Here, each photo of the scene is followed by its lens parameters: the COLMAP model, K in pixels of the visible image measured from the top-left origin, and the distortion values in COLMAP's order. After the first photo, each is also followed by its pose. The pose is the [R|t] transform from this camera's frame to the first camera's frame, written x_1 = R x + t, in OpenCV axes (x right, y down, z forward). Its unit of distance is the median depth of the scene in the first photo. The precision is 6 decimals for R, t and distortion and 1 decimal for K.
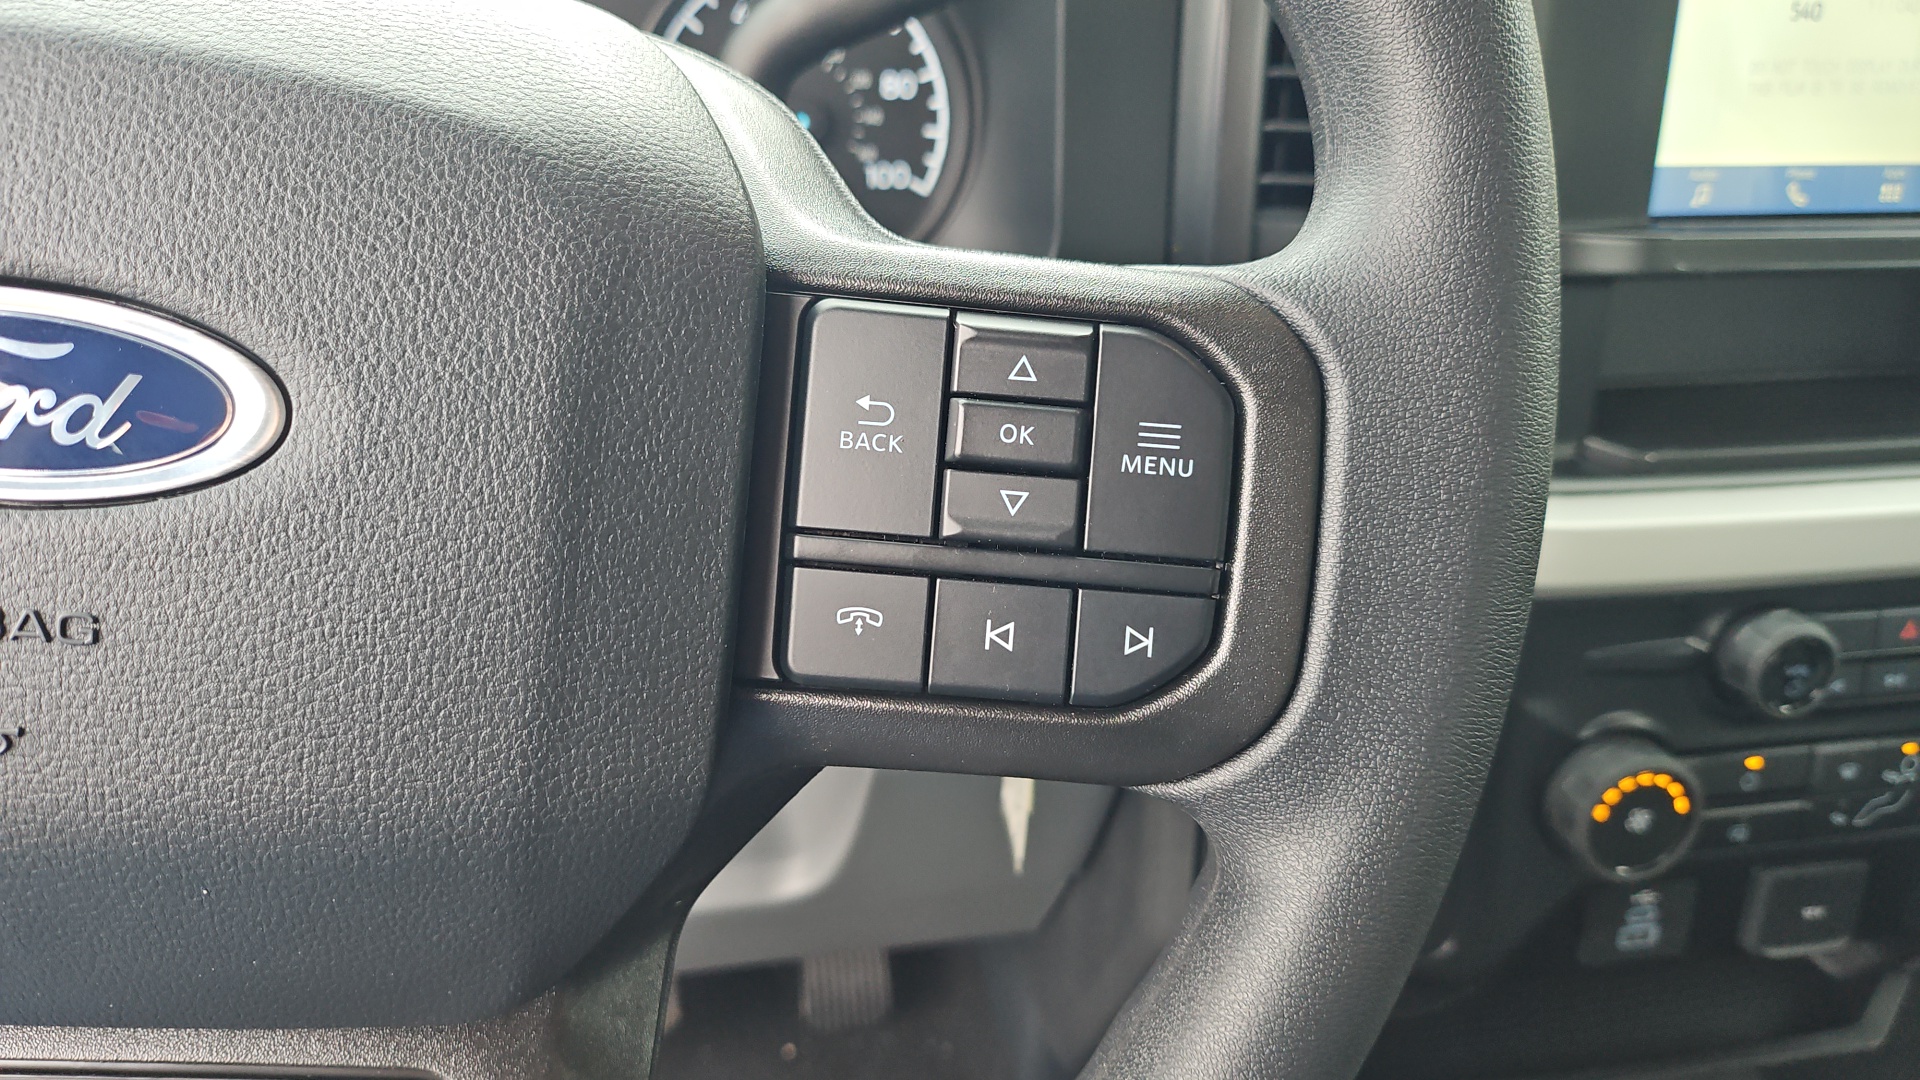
lens RADIAL K [[1395.7, 0, 947.6], [0, 1395.7, 543.6], [0, 0, 1]] dist [0.032241, -0.027008]
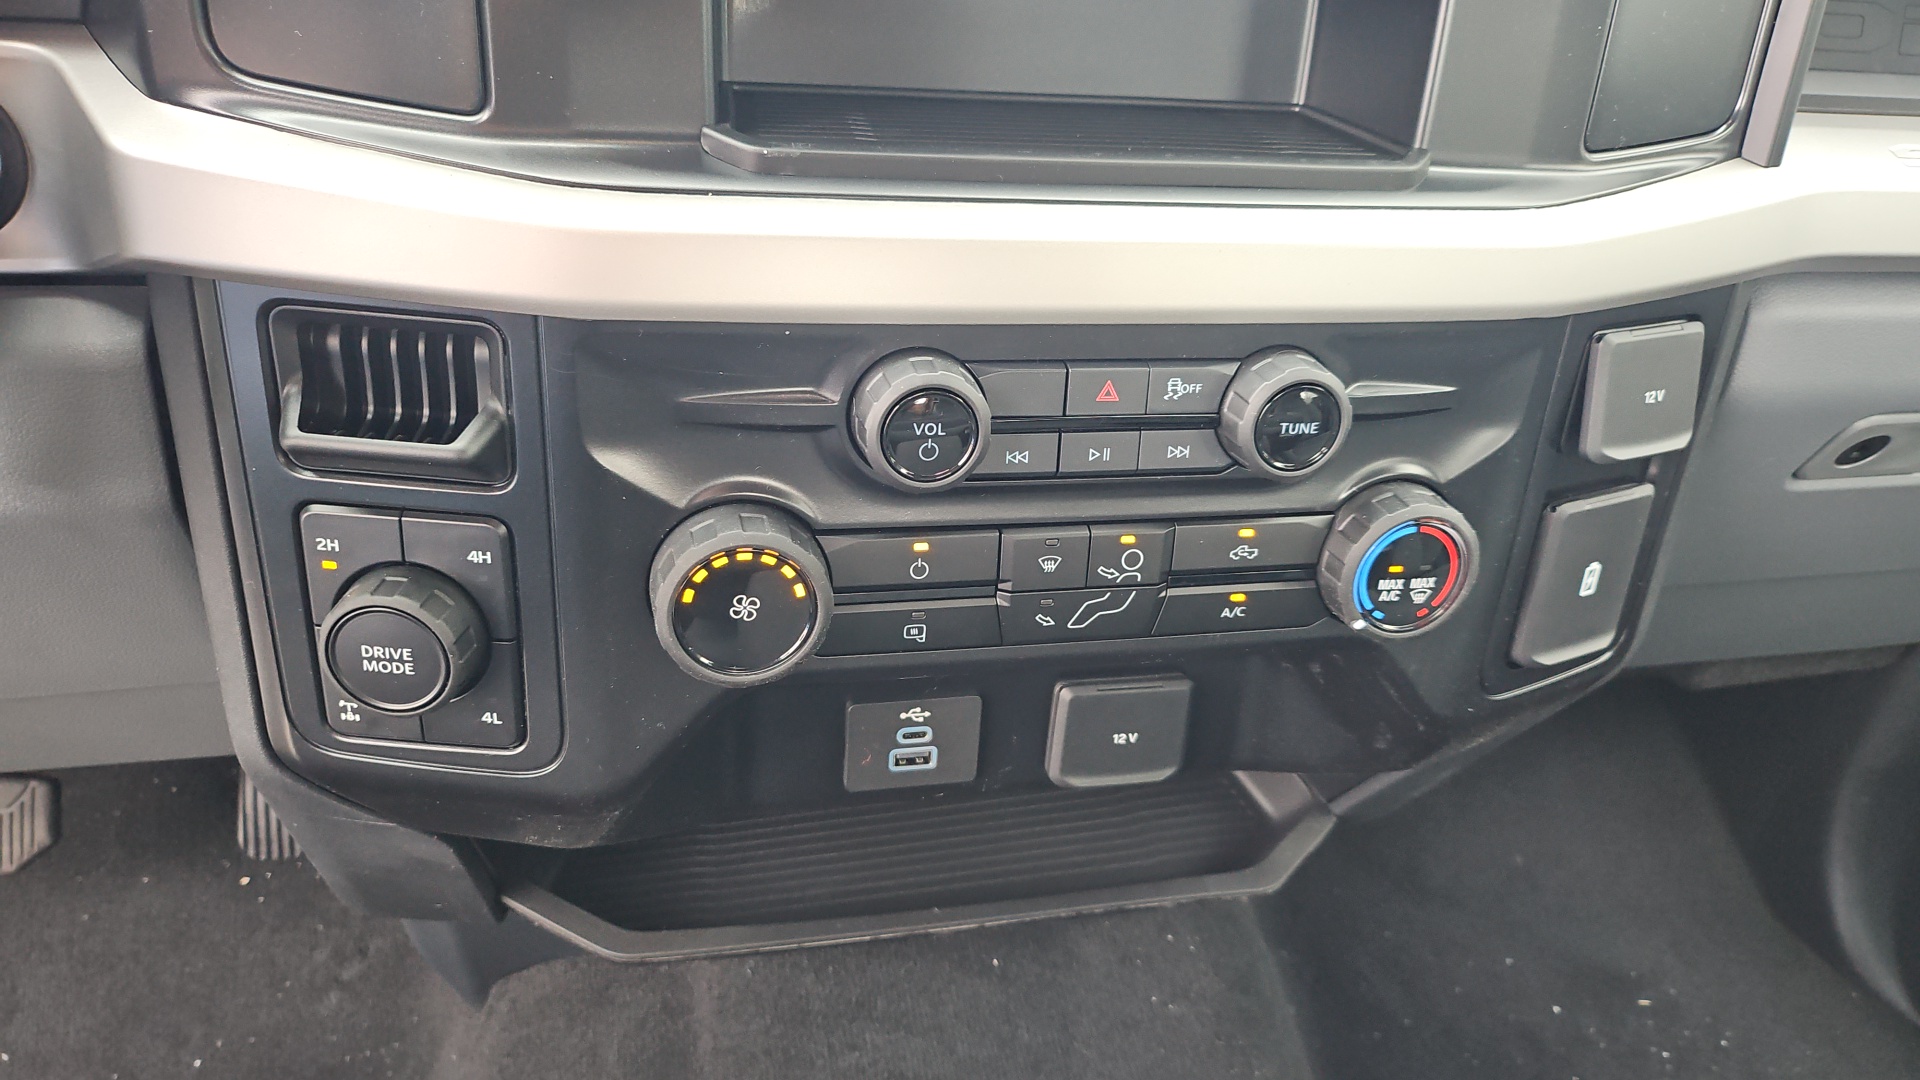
lens RADIAL K [[1395.7, 0, 957.1], [0, 1395.7, 492.0], [0, 0, 1]] dist [0.032241, -0.027008]
pose [[0.995329, 0.042865, 0.086507, 1.241641], [-0.048856, 0.996464, 0.068362, 0.159469], [-0.083270, -0.072269, 0.993903, 0.452058]]
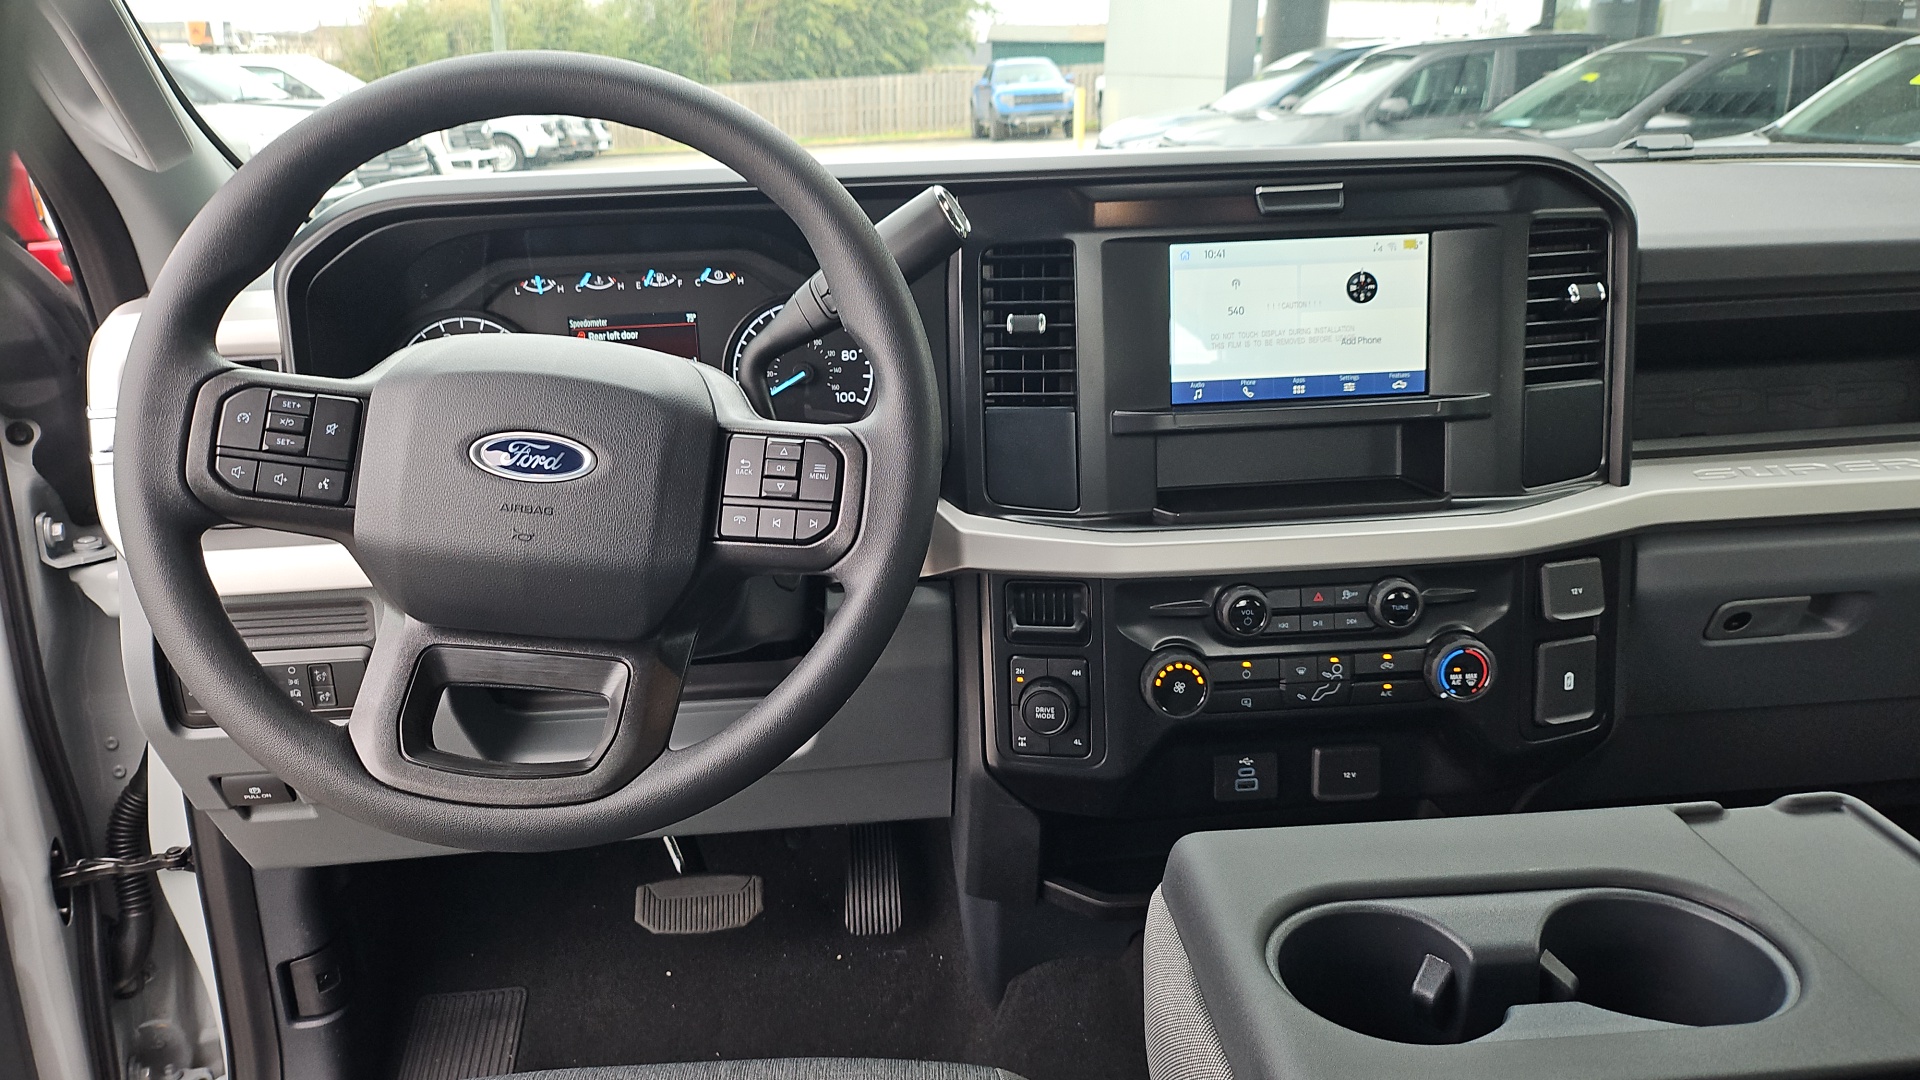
lens RADIAL K [[1395.7, 0, 953.7], [0, 1395.7, 545.9], [0, 0, 1]] dist [0.032241, -0.027008]
pose [[0.994145, -0.013300, -0.107230, 0.881566], [-0.001003, 0.991217, -0.132240, 0.603356], [0.108047, 0.131574, 0.985400, -2.527375]]
